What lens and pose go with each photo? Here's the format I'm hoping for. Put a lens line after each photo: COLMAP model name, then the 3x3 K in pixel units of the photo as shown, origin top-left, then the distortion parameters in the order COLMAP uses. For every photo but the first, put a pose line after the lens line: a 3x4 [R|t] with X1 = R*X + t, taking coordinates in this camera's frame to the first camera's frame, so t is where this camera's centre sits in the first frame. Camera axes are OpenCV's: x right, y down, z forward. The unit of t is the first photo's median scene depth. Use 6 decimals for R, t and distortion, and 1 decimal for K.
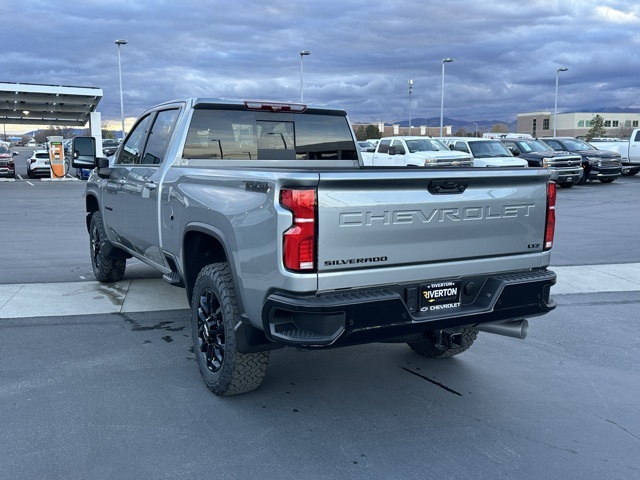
lens RADIAL K [[639.6, 0, 320.0], [0, 639.6, 240.0], [0, 0, 1]] dist [0.180229, -0.344433]
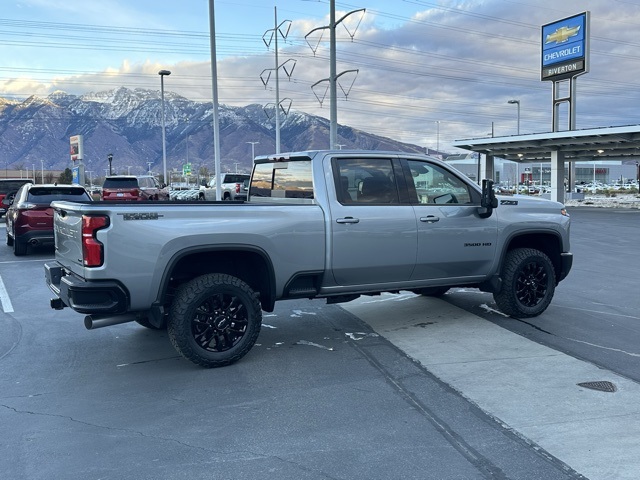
lens RADIAL K [[643.1, 0, 320.0], [0, 643.1, 240.0], [0, 0, 1]] dist [0.165633, -0.283576]
pose [[0.009998, 0.079601, -0.996777, 1.428646], [-0.131065, 0.988331, 0.077612, -0.173948], [0.991323, 0.129866, 0.020314, 1.223590]]
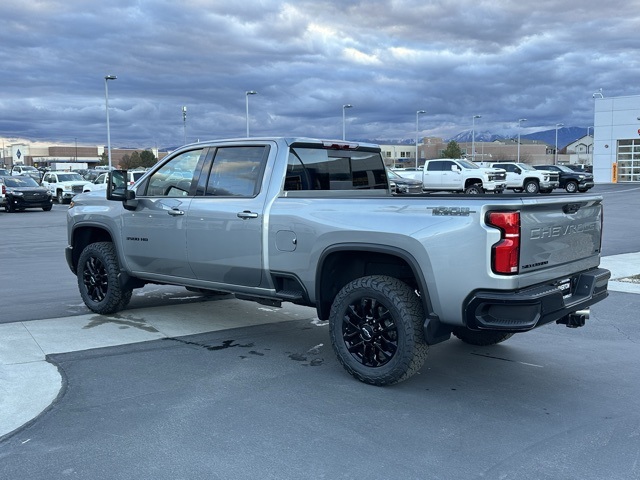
lens RADIAL K [[639.6, 0, 320.0], [0, 639.6, 240.0], [0, 0, 1]] dist [0.180229, -0.344433]
pose [[0.938611, -0.038003, 0.342877, -0.581208], [0.051849, 0.998164, -0.031304, 0.000202], [-0.341058, 0.047160, 0.938859, -0.087305]]
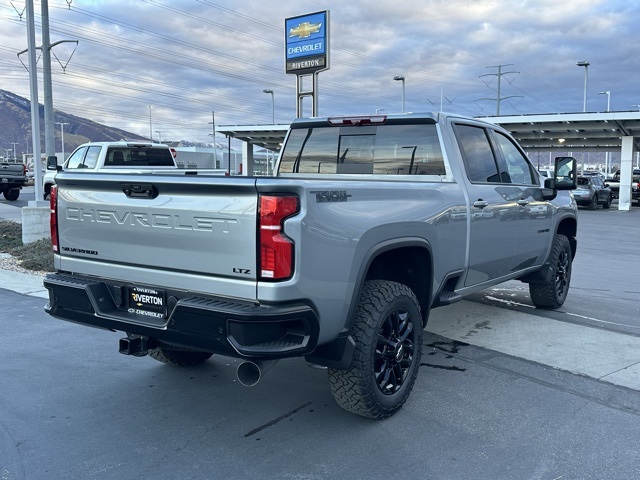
lens RADIAL K [[639.6, 0, 320.0], [0, 639.6, 240.0], [0, 0, 1]] dist [0.180229, -0.344433]
pose [[0.451102, 0.090322, -0.887890, 0.905880], [-0.131750, 0.990705, 0.033843, -0.058377], [0.882694, 0.101713, 0.458809, 0.589559]]
